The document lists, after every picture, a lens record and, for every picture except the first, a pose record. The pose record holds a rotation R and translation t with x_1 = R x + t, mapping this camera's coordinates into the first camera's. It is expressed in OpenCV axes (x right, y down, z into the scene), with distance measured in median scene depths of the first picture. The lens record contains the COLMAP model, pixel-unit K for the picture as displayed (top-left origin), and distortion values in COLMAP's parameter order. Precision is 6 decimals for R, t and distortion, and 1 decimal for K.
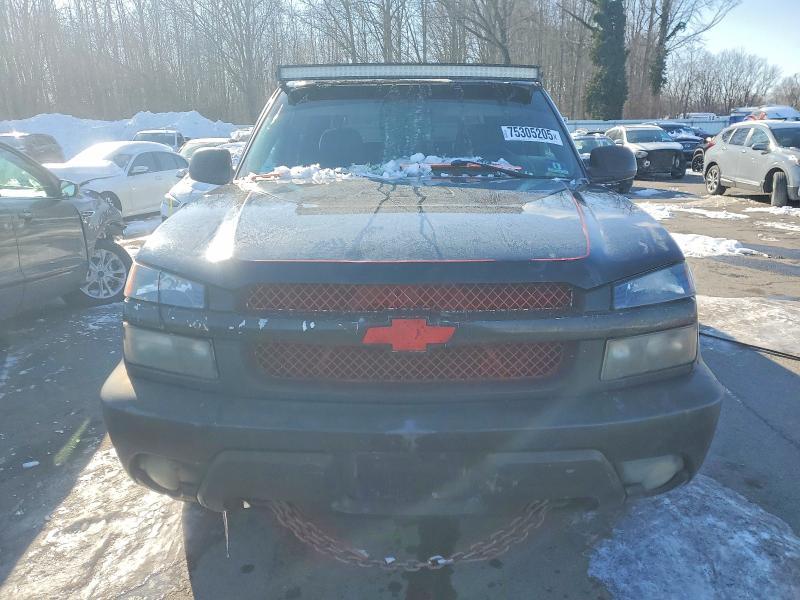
lens RADIAL K [[644.8, 0, 399.9], [0, 644.8, 299.3], [0, 0, 1]] dist [0.031283, 0.005607]
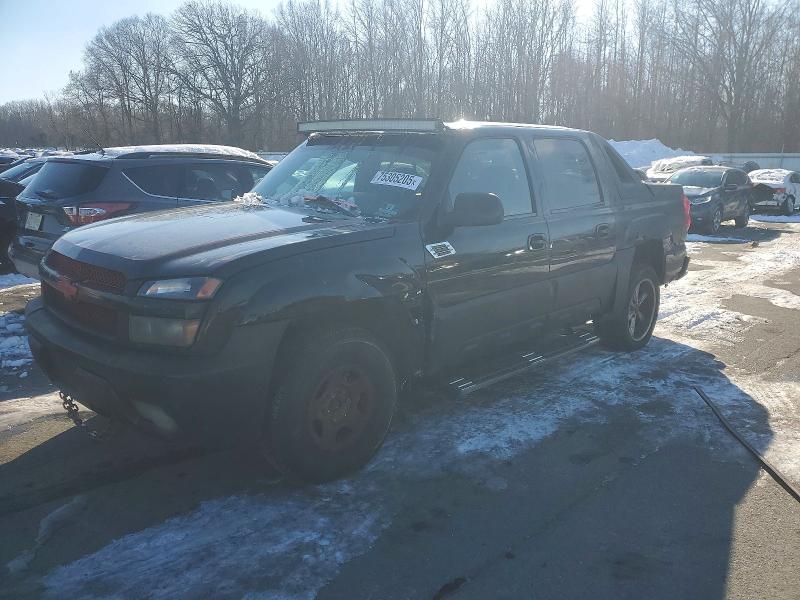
lens RADIAL K [[644.8, 0, 400.0], [0, 644.8, 301.3], [0, 0, 1]] dist [0.031283, 0.005607]
pose [[0.709545, 0.173855, -0.682876, 1.343178], [-0.200654, 0.978816, 0.040709, -0.114995], [0.675488, 0.108137, 0.729399, 0.236189]]
